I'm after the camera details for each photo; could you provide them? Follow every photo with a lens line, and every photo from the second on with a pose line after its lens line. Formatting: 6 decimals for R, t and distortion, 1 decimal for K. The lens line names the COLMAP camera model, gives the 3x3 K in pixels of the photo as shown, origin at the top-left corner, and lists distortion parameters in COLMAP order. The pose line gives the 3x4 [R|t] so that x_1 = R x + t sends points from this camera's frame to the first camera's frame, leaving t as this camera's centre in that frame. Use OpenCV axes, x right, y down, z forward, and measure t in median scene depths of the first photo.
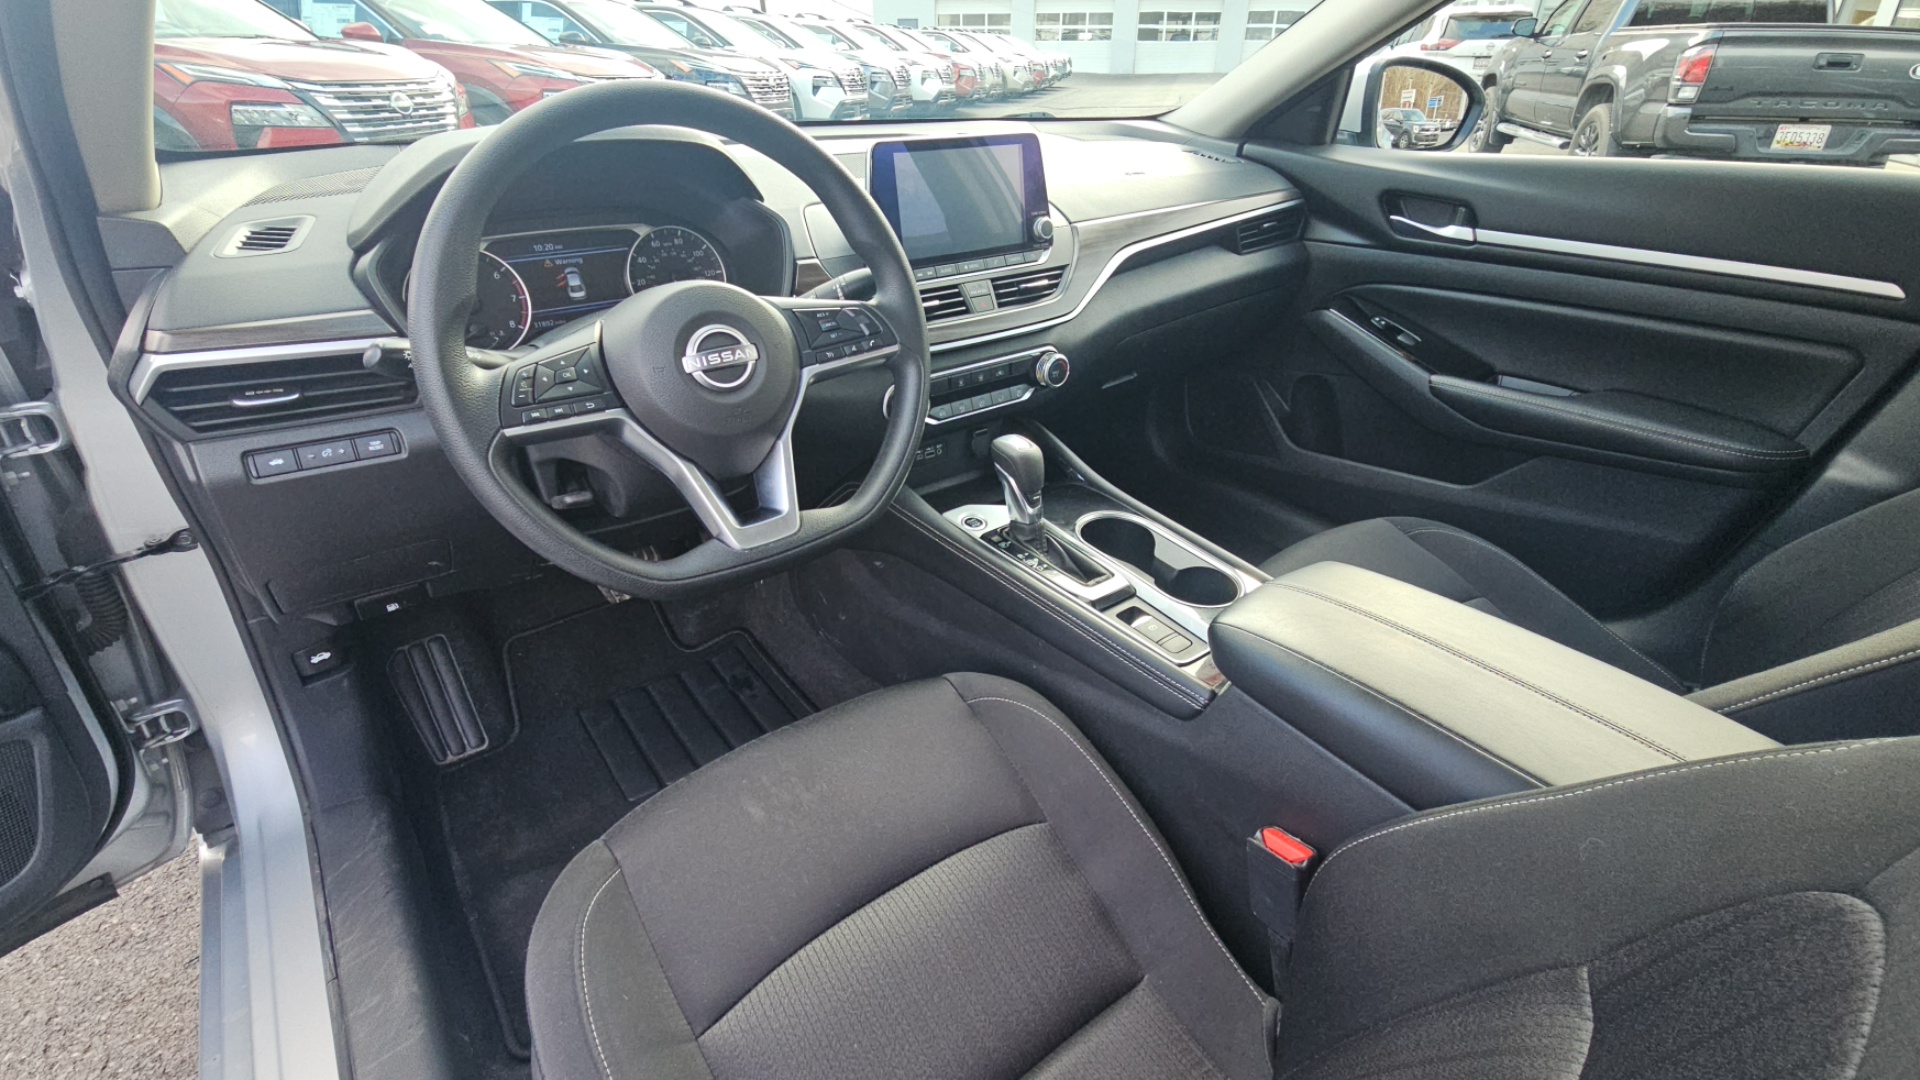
lens RADIAL K [[855.1, 0, 950.7], [0, 855.1, 525.1], [0, 0, 1]] dist [0.009473, -0.006916]
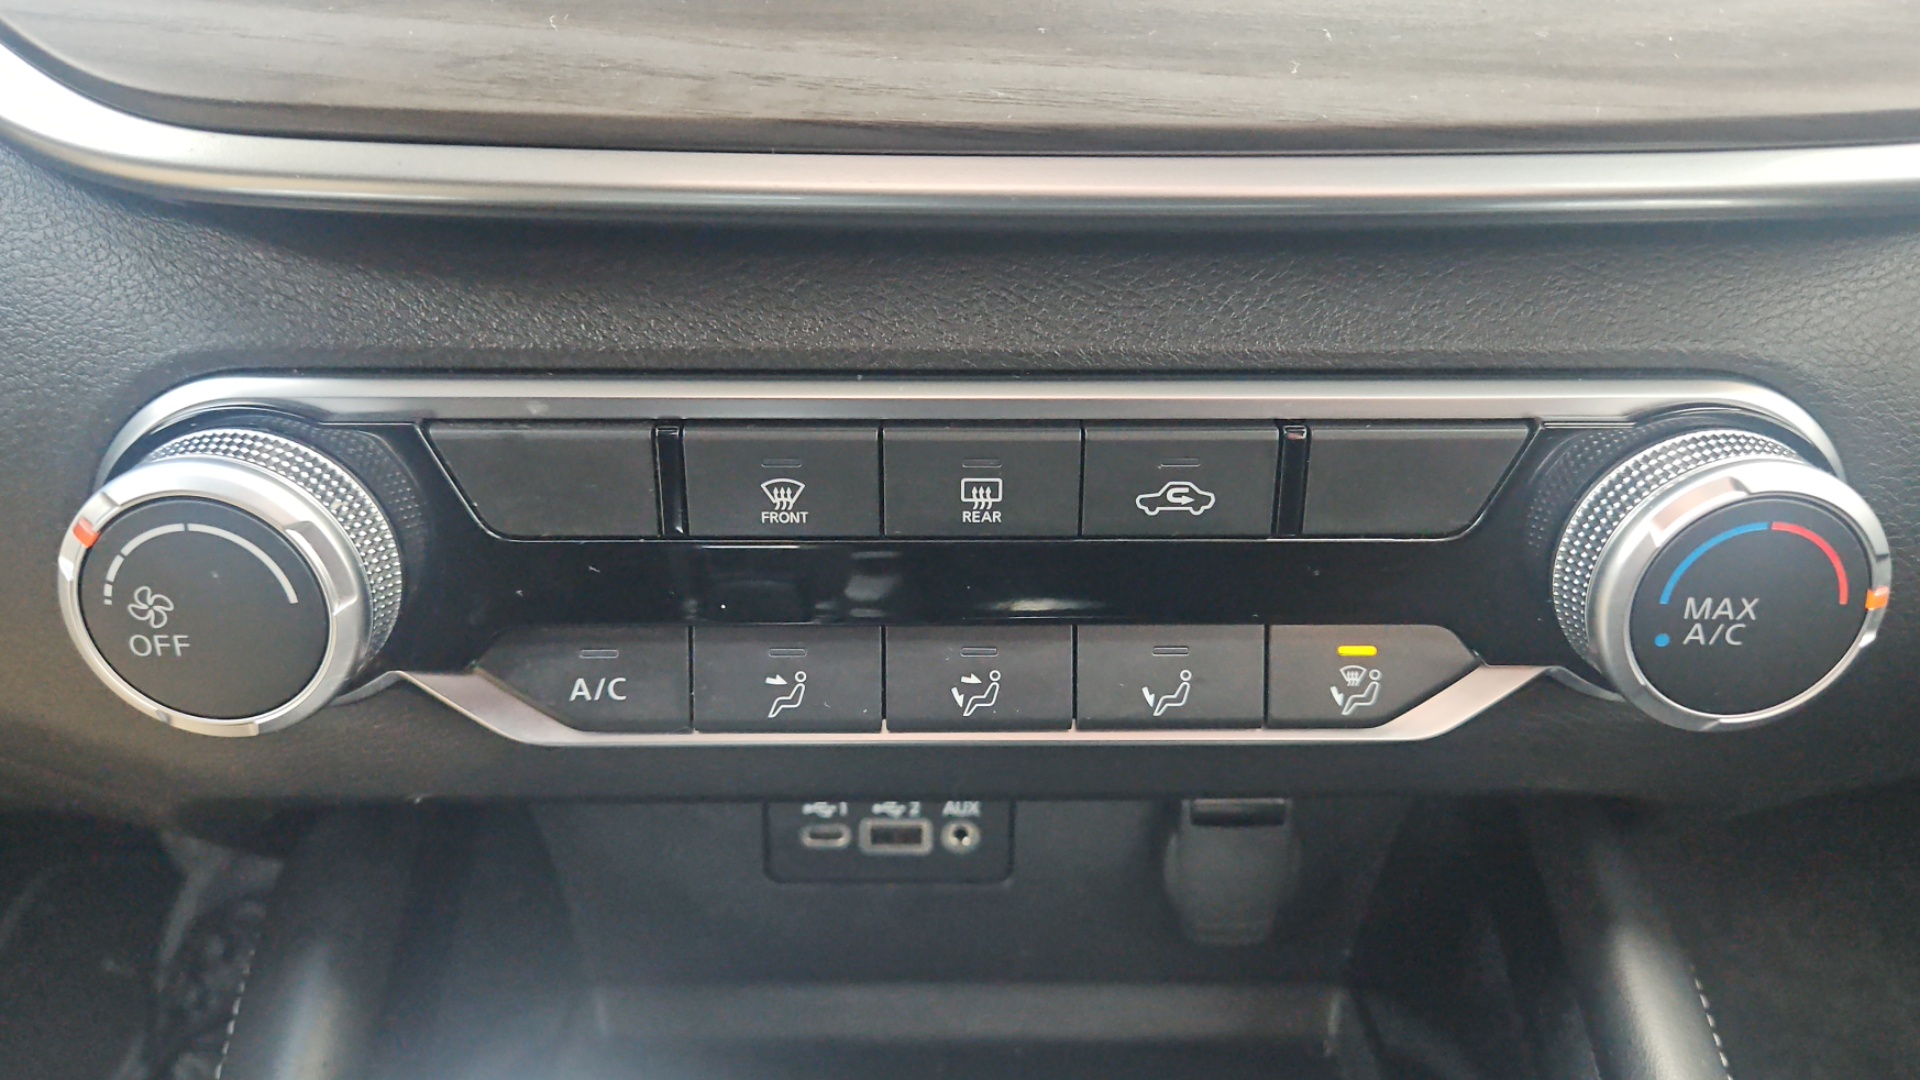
lens RADIAL K [[1422.8, 0, 973.9], [0, 1422.8, 532.5], [0, 0, 1]] dist [0.039297, -0.036930]
pose [[0.806307, 0.246577, -0.537651, 0.142074], [-0.283034, 0.958987, 0.015349, -0.161805], [0.519385, 0.139798, 0.843028, 0.780951]]
